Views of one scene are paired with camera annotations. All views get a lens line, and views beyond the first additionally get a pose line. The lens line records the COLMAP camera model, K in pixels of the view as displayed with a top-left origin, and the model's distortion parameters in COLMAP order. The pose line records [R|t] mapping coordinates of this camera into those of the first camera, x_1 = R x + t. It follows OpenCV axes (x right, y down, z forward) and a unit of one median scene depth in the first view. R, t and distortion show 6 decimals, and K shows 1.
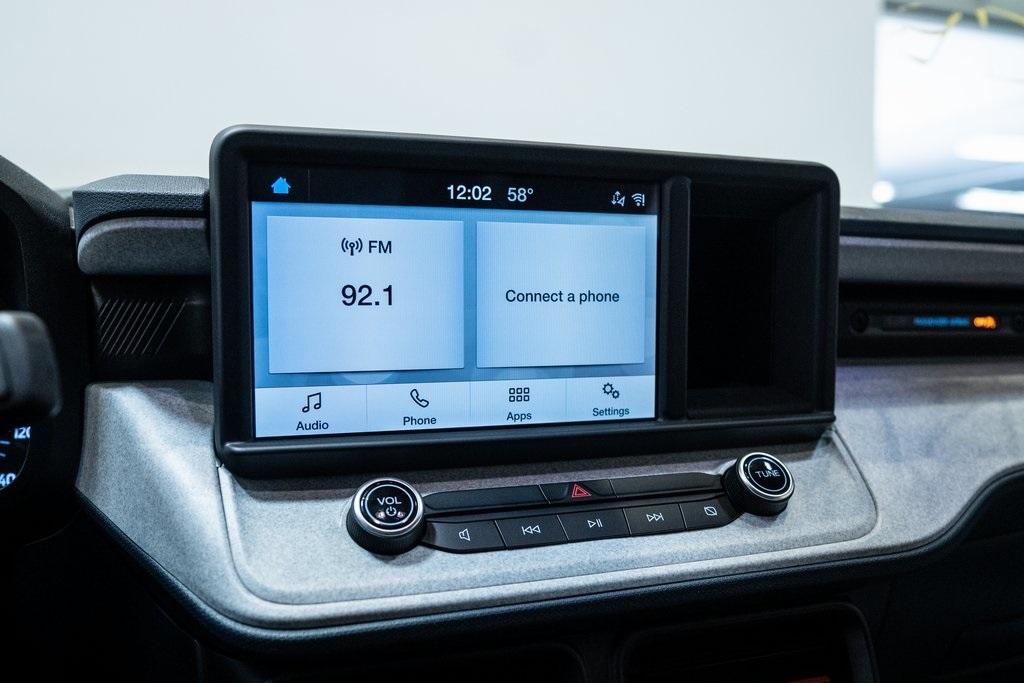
lens RADIAL K [[791.4, 0, 508.2], [0, 791.4, 344.9], [0, 0, 1]] dist [-0.005687, 0.002971]
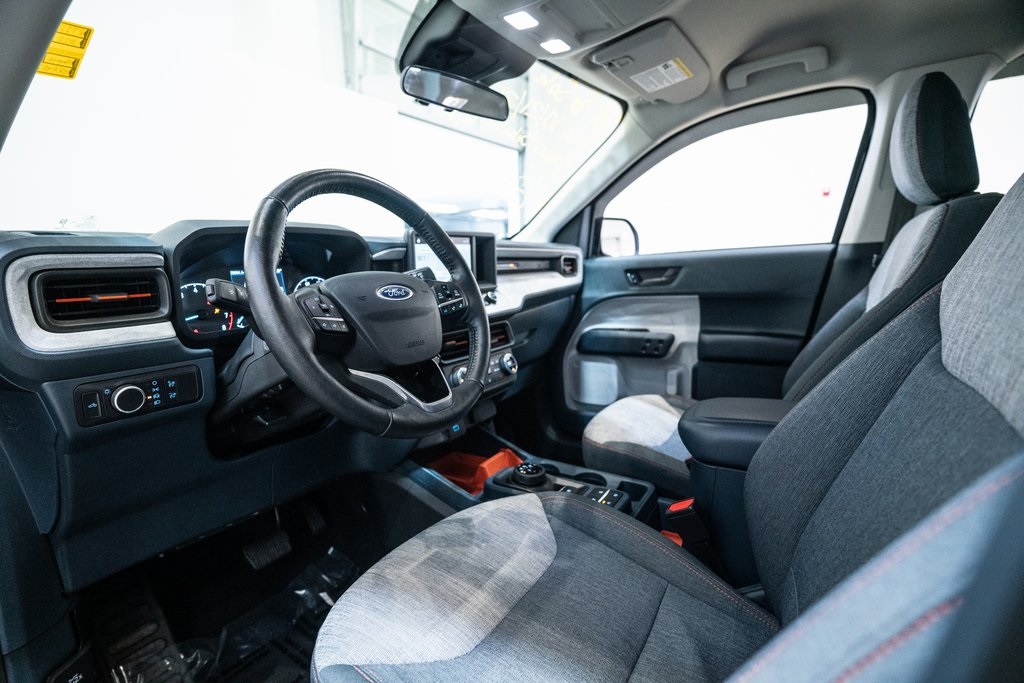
lens RADIAL K [[507.9, 0, 513.2], [0, 507.9, 339.4], [0, 0, 1]] dist [-0.057346, 0.013166]
pose [[0.772861, -0.123113, 0.622519, -1.661505], [0.063096, 0.991047, 0.117661, 0.067190], [-0.631431, -0.051657, 0.773709, -1.636343]]
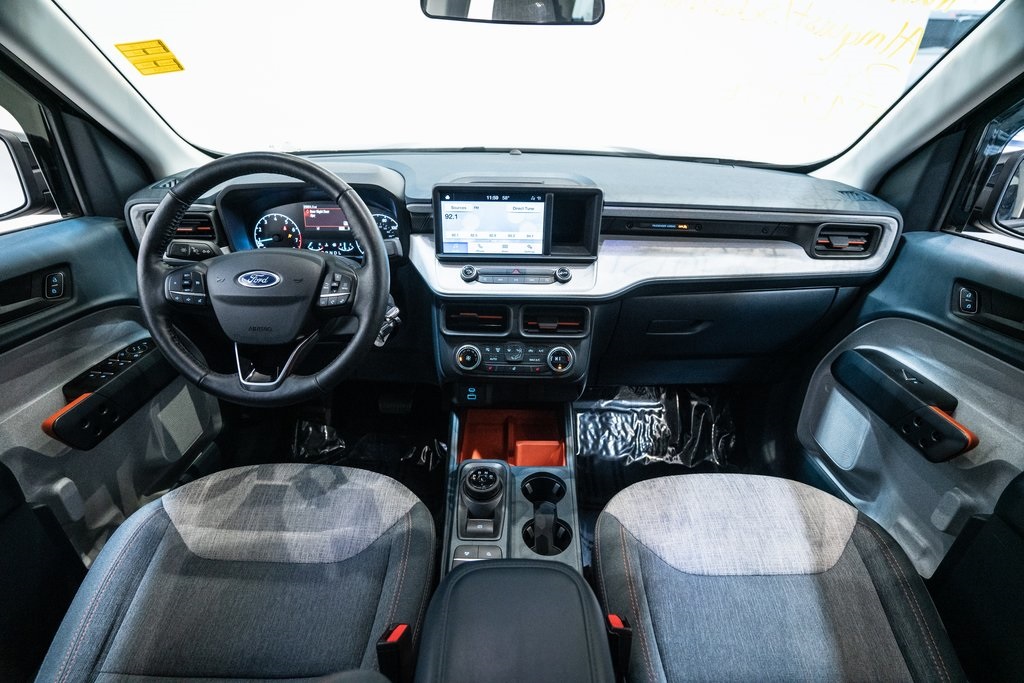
lens RADIAL K [[507.9, 0, 493.8], [0, 507.9, 343.5], [0, 0, 1]] dist [-0.057346, 0.013166]
pose [[0.940478, 0.165409, -0.296886, 0.812331], [-0.024282, 0.904038, 0.426762, -0.594579], [0.338986, -0.394151, 0.854244, -1.434898]]
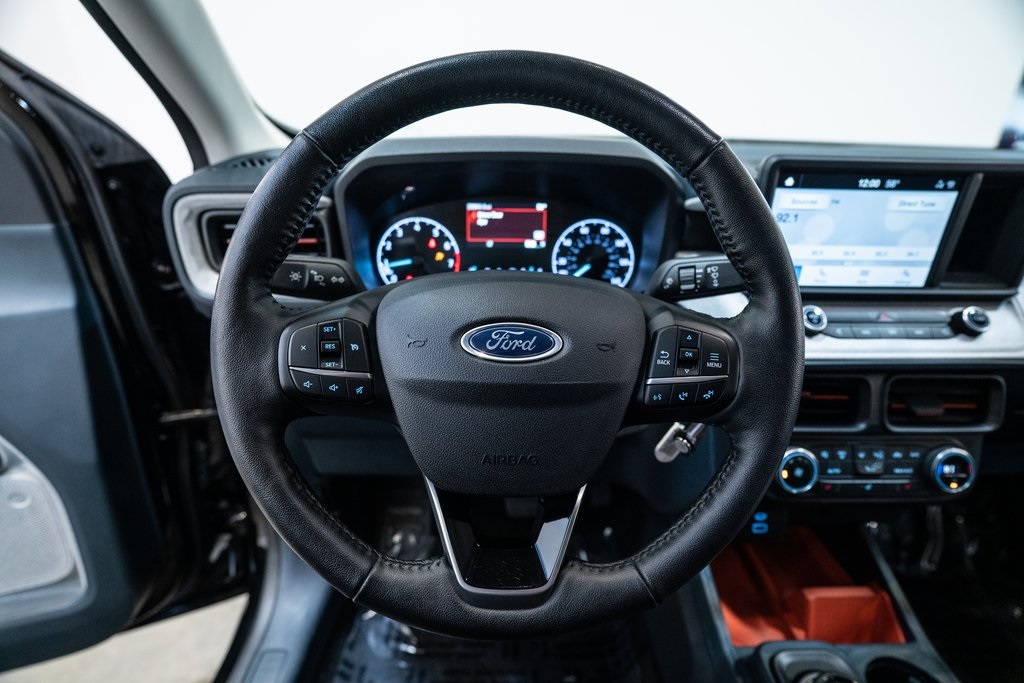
lens RADIAL K [[507.9, 0, 491.0], [0, 507.9, 346.2], [0, 0, 1]] dist [-0.057346, 0.013166]
pose [[0.944355, 0.137456, -0.298829, -0.549440], [-0.019611, 0.930410, 0.365997, -0.238437], [0.328342, -0.339771, 0.881333, -0.678633]]
